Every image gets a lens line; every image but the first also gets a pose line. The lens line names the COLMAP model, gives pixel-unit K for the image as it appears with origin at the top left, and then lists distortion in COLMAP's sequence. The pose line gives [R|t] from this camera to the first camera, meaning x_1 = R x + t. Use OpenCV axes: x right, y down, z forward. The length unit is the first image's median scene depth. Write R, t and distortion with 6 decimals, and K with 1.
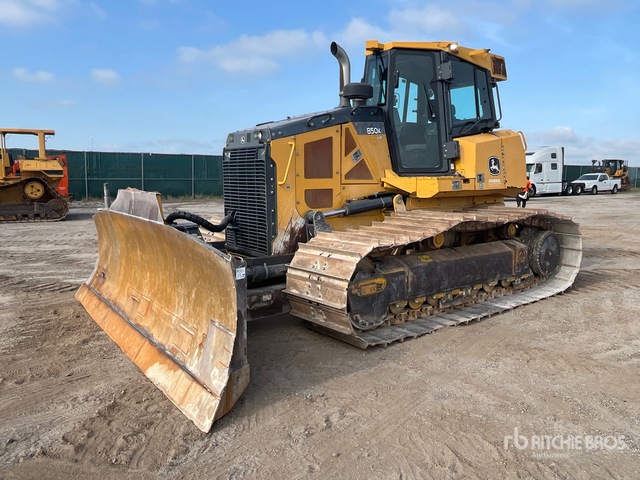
lens RADIAL K [[497.9, 0, 320.0], [0, 497.9, 240.0], [0, 0, 1]] dist [-0.003437, -0.002005]
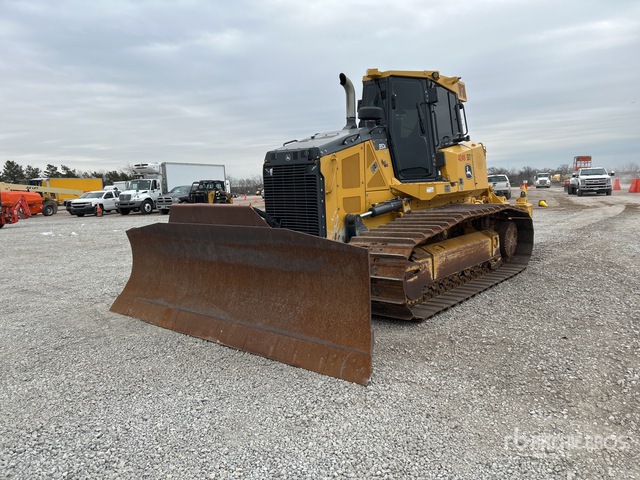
lens RADIAL K [[497.9, 0, 320.0], [0, 497.9, 240.0], [0, 0, 1]] dist [-0.003437, -0.002005]
pose [[0.975921, -0.064010, 0.208519, -0.302454], [0.066199, 0.997800, -0.003528, 0.000487], [-0.207834, 0.017247, 0.978012, -0.137216]]
